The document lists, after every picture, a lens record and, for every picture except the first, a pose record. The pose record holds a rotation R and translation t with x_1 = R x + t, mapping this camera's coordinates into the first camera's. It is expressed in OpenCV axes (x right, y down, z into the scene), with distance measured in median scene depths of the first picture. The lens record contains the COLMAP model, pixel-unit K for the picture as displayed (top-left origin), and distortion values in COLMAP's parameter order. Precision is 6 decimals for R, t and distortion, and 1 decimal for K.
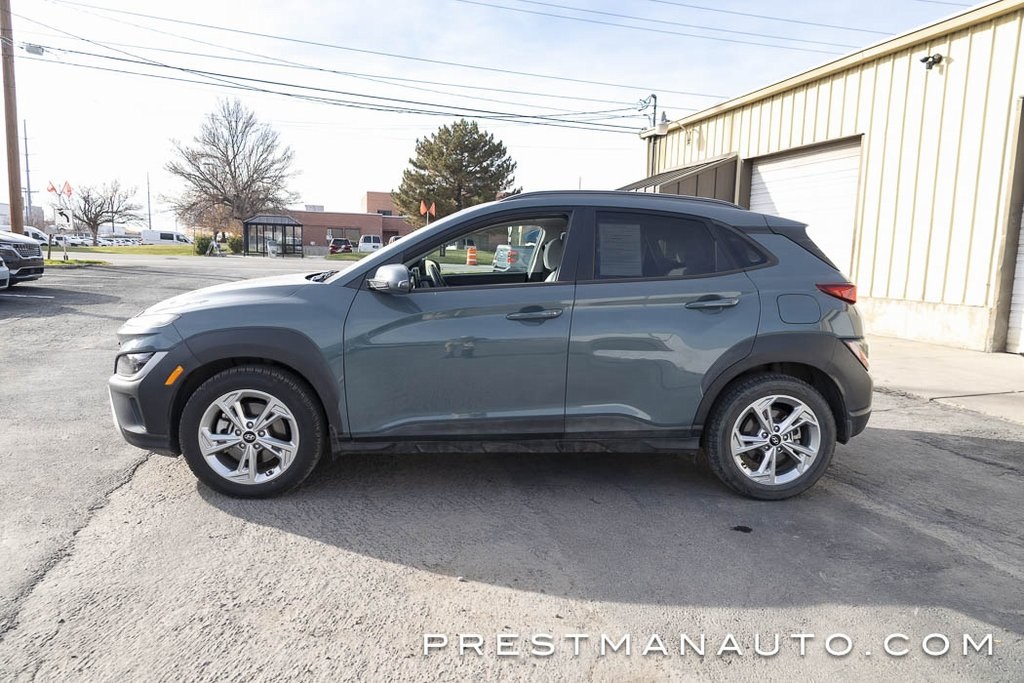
lens RADIAL K [[679.6, 0, 512.0], [0, 679.6, 341.5], [0, 0, 1]] dist [0.000348, 0.001150]
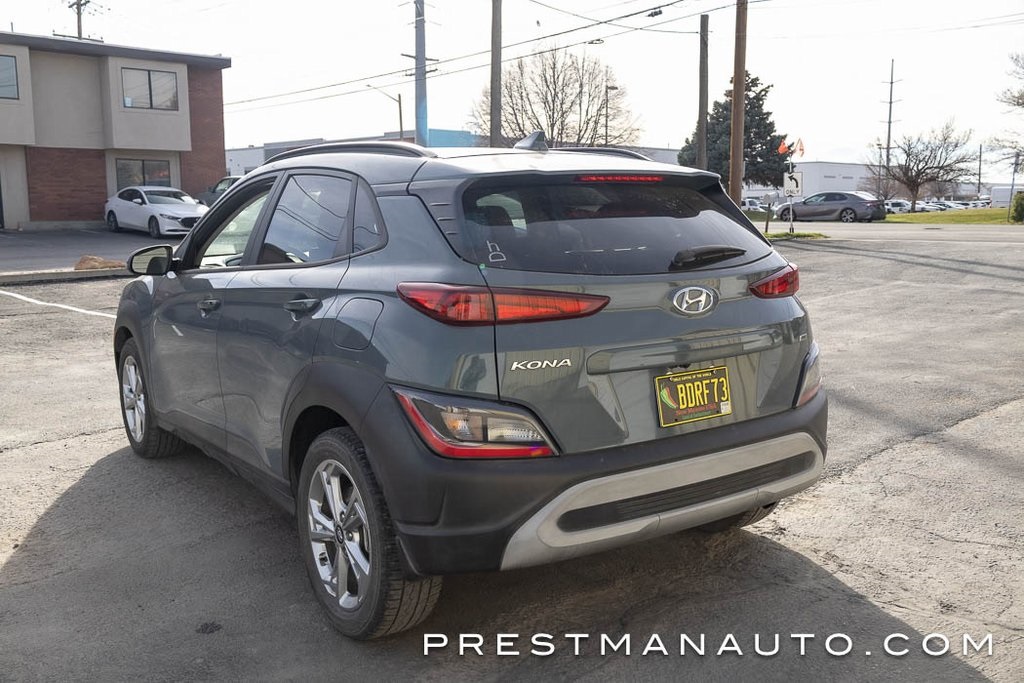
lens RADIAL K [[950.3, 0, 512.0], [0, 950.3, 341.5], [0, 0, 1]] dist [0.002433, -0.009081]
pose [[0.492011, 0.090386, -0.865884, 1.185145], [-0.090991, 0.994488, 0.052107, -0.087420], [0.865821, 0.053151, 0.497523, 0.691889]]
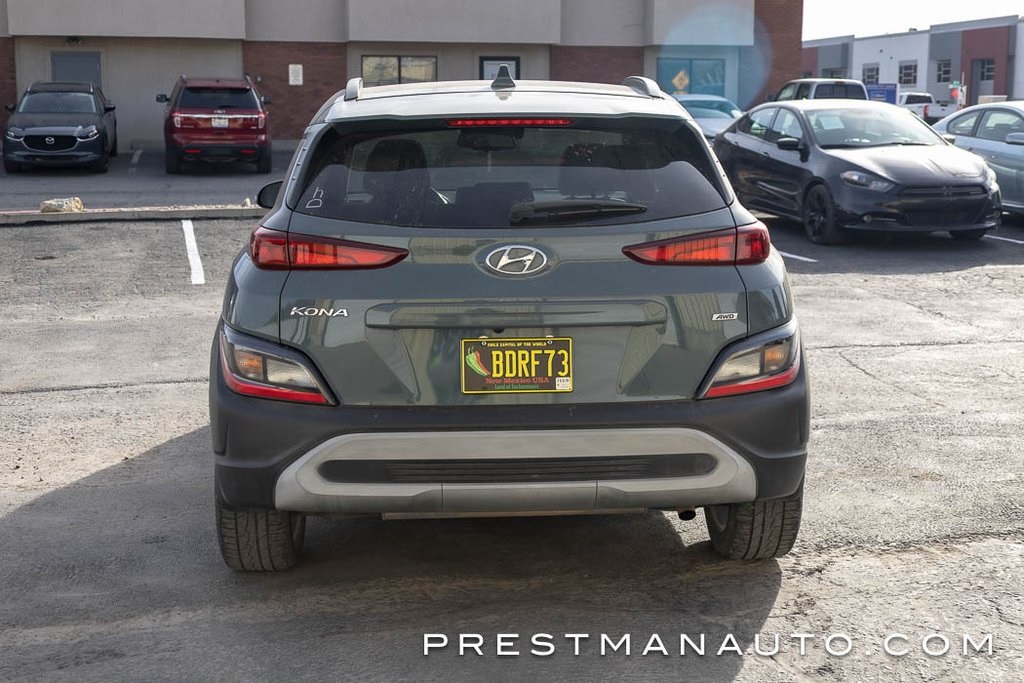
lens RADIAL K [[1380.8, 0, 512.0], [0, 1380.8, 341.5], [0, 0, 1]] dist [0.045337, 0.028588]
pose [[-0.045355, 0.129107, -0.990593, 1.627831], [-0.130082, 0.982407, 0.133996, -0.175651], [0.990465, 0.134936, -0.027762, 1.264322]]
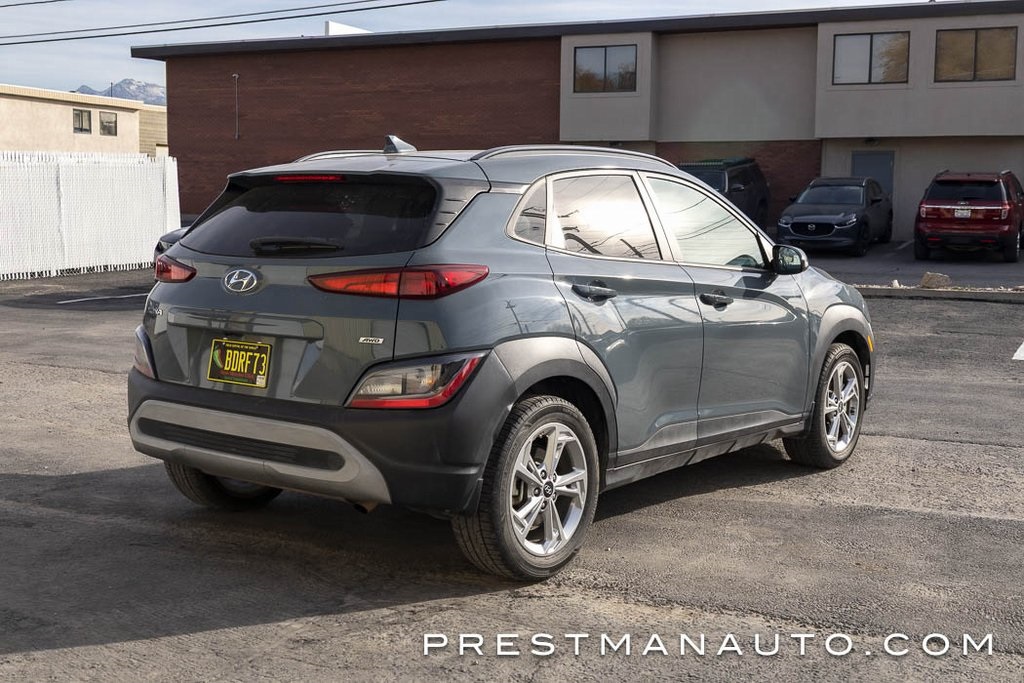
lens RADIAL K [[1271.8, 0, 512.0], [0, 1271.8, 341.5], [0, 0, 1]] dist [0.018360, 0.047426]
pose [[-0.690631, 0.032772, -0.722465, 1.293653], [-0.131911, 0.976507, 0.170394, -0.289248], [0.711076, 0.212980, -0.670083, 2.296135]]
